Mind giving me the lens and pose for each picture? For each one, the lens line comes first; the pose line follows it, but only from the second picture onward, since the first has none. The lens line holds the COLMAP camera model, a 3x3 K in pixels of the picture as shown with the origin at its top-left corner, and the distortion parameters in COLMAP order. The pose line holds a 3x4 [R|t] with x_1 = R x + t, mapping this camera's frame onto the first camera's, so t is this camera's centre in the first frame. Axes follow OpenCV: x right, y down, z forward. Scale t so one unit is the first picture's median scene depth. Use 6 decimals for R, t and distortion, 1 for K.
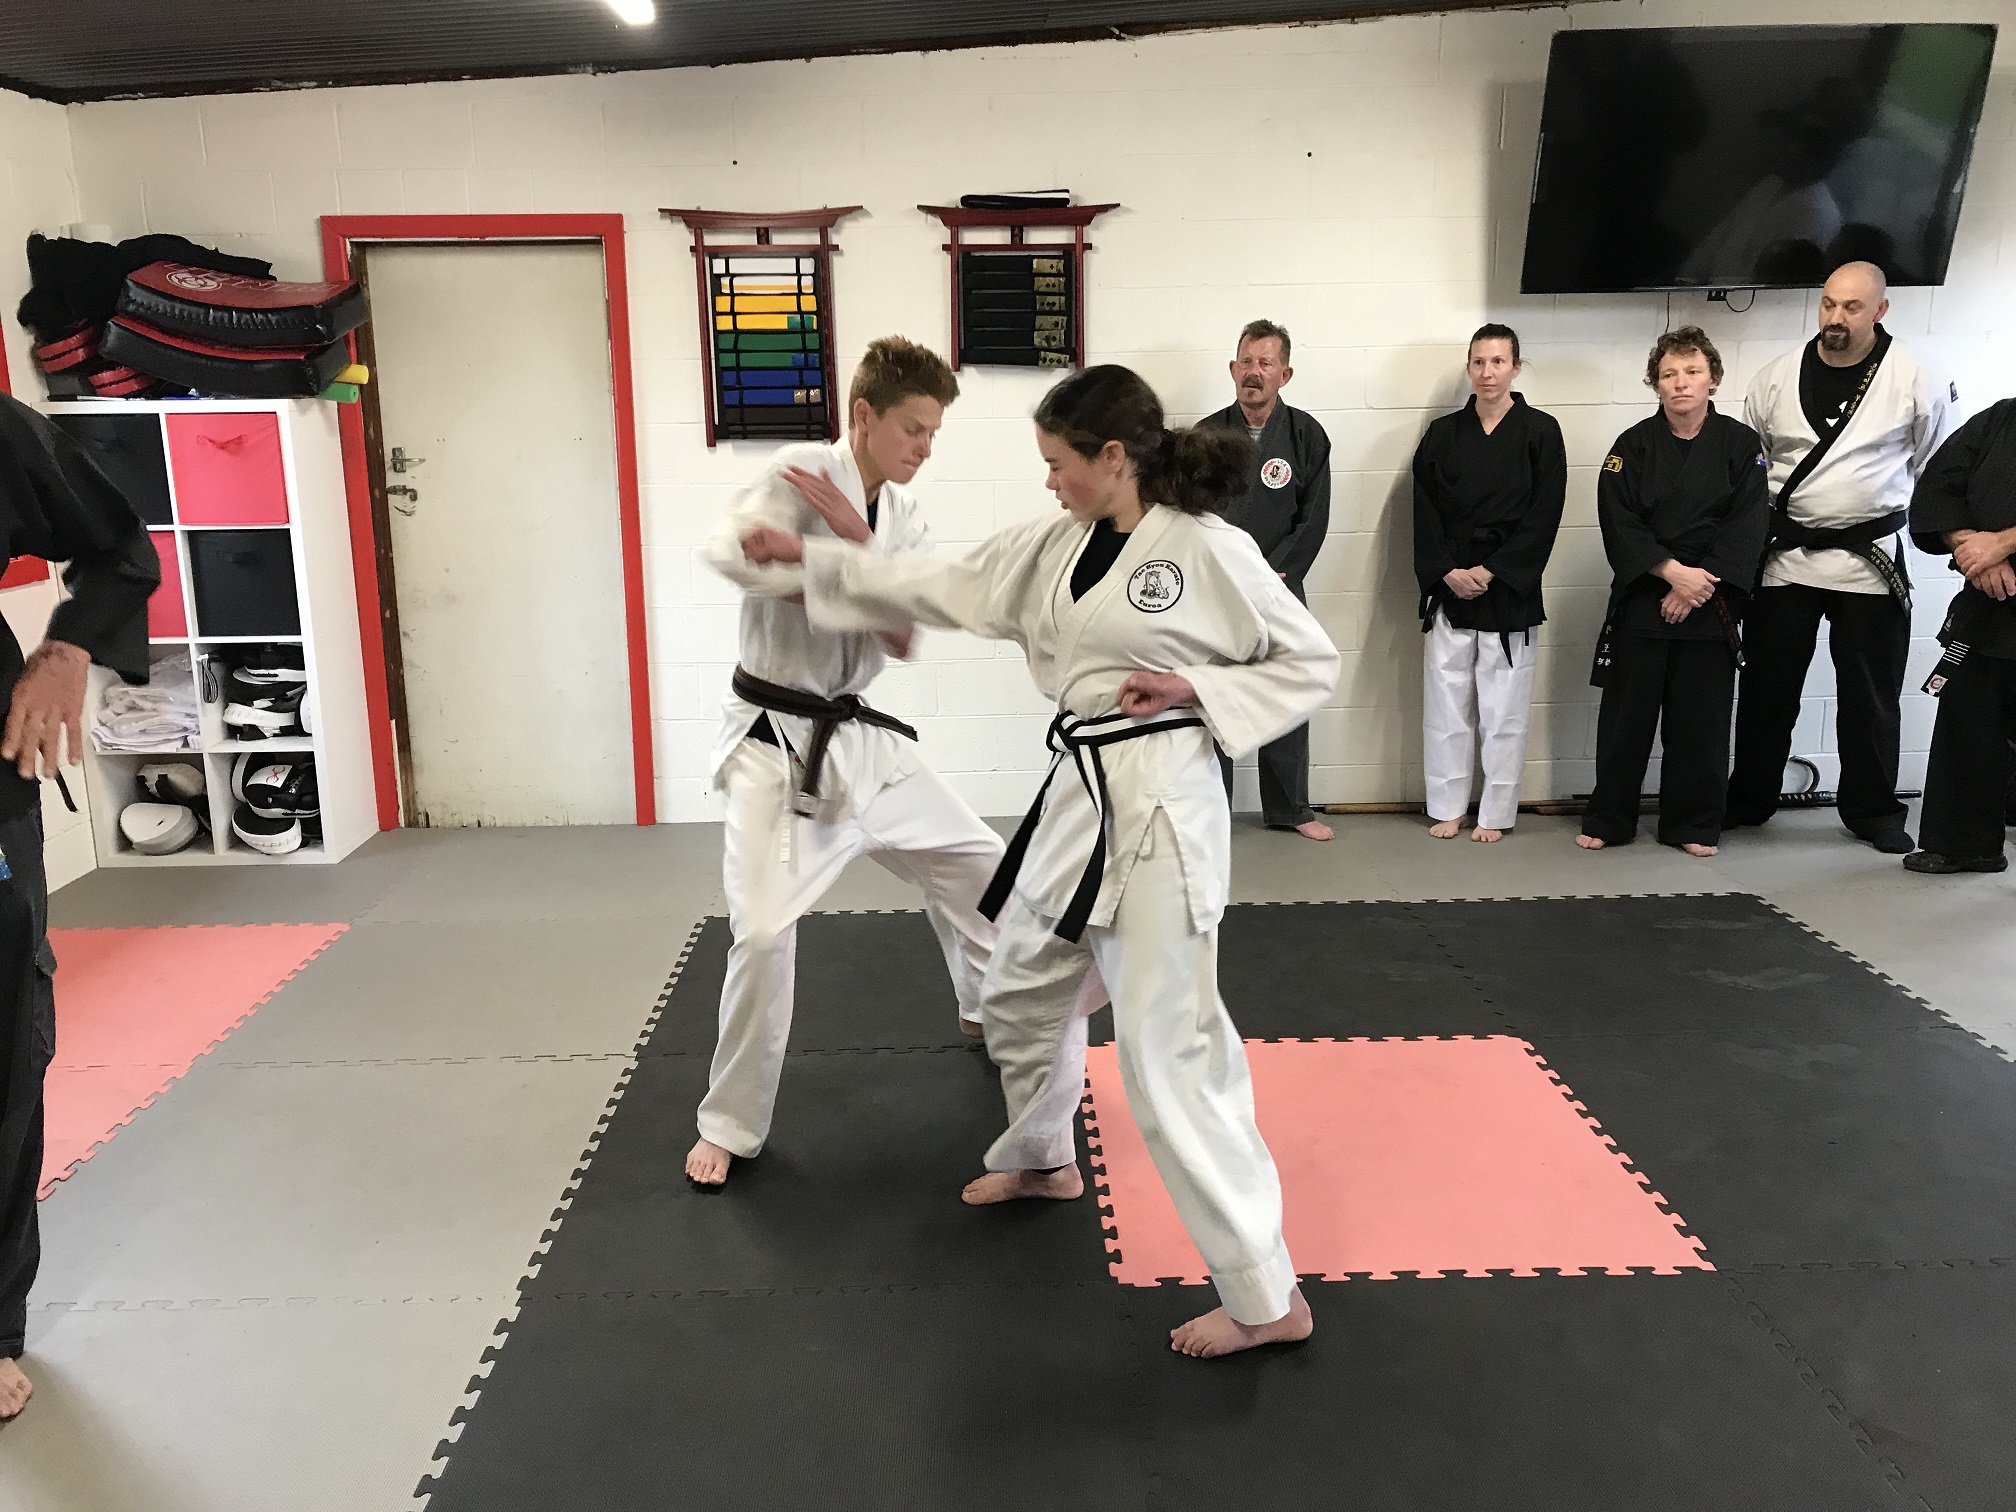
lens RADIAL K [[1672.6, 0, 990.5], [0, 1672.6, 765.9], [0, 0, 1]] dist [0.035424, -0.034142]
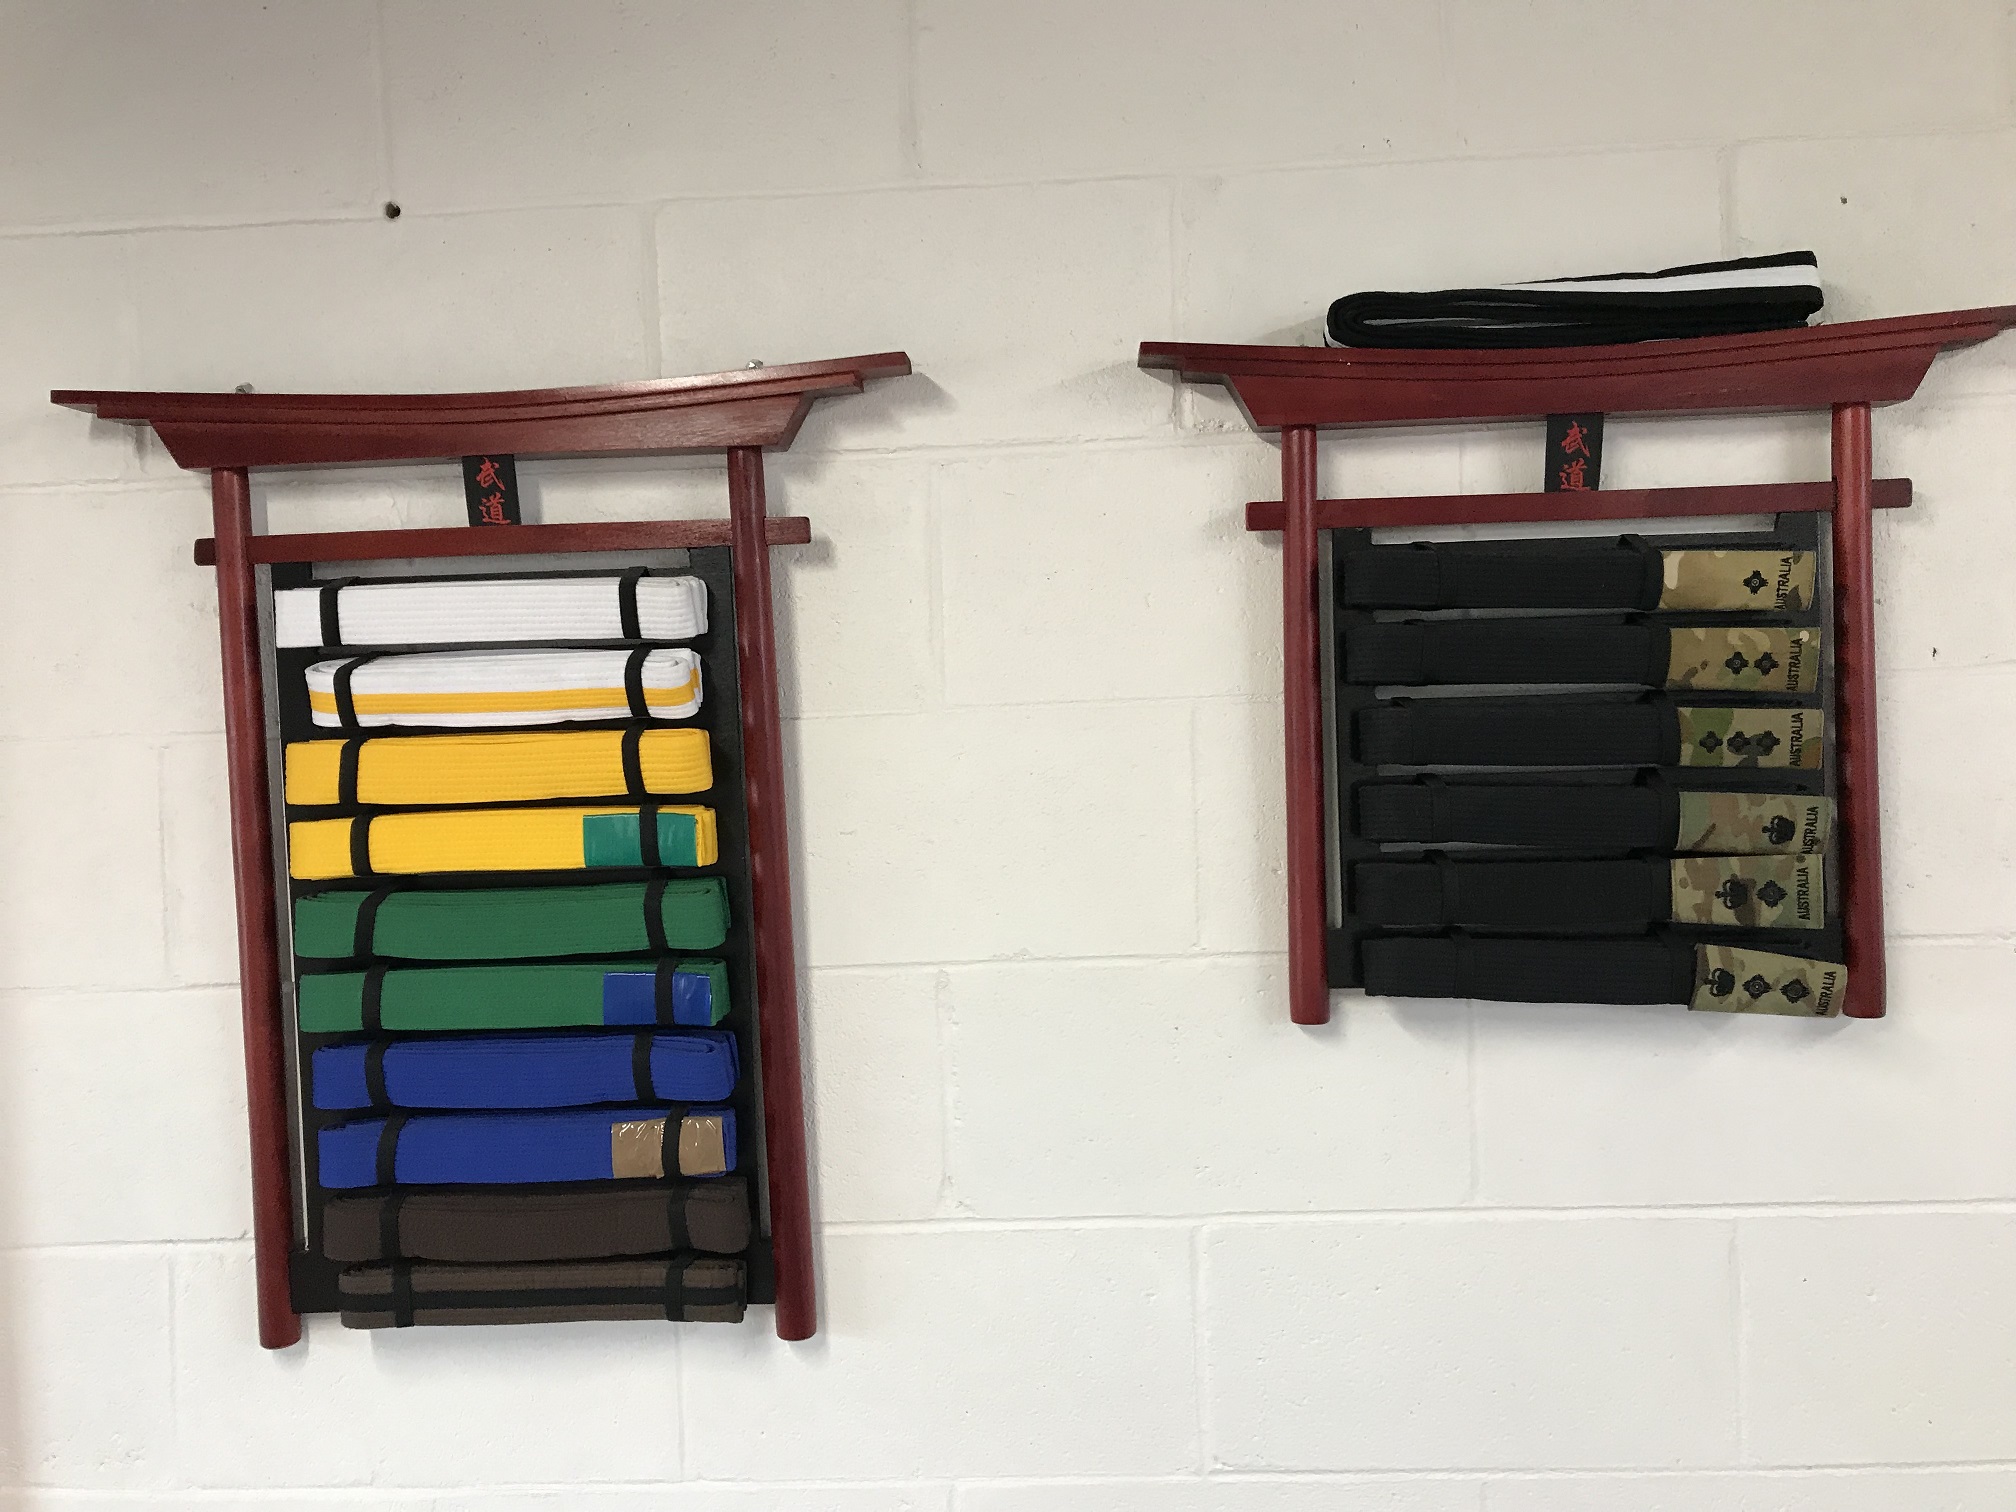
lens RADIAL K [[1631.4, 0, 996.4], [0, 1631.4, 743.8], [0, 0, 1]] dist [0.059948, -0.010831]
pose [[0.997176, -0.019030, -0.072653, -0.047824], [0.005017, 0.982085, -0.188374, -0.235918], [0.074936, 0.187477, 0.979406, 0.783164]]
